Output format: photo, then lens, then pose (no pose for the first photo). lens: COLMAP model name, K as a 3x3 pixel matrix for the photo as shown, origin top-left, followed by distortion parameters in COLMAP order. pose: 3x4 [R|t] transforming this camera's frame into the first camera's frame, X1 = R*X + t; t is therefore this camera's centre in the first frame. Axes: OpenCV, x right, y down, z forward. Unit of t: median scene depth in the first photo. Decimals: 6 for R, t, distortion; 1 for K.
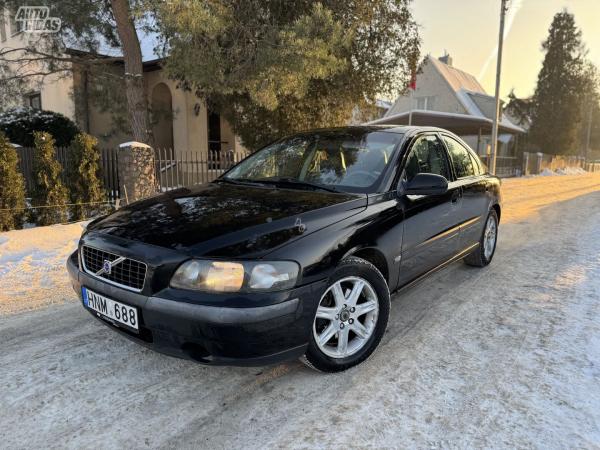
lens RADIAL K [[442.6, 0, 303.5], [0, 442.6, 225.6], [0, 0, 1]] dist [-0.000725, -0.011078]
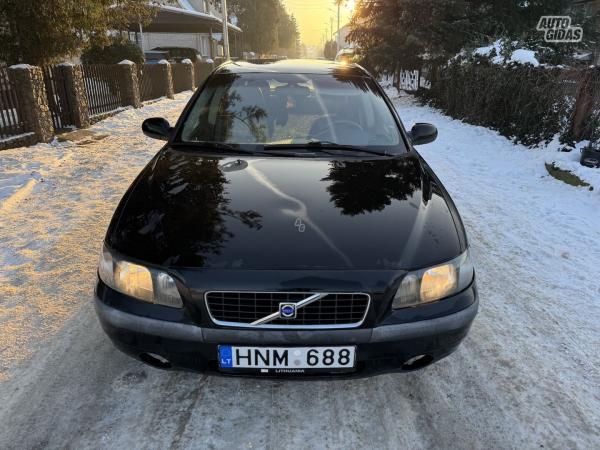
lens RADIAL K [[442.6, 0, 303.5], [0, 442.6, 225.6], [0, 0, 1]] dist [-0.000725, -0.011078]
pose [[0.761857, -0.231350, 0.605021, -0.868813], [0.084278, 0.961506, 0.261539, -0.247293], [-0.642239, -0.148266, 0.752028, 0.450525]]
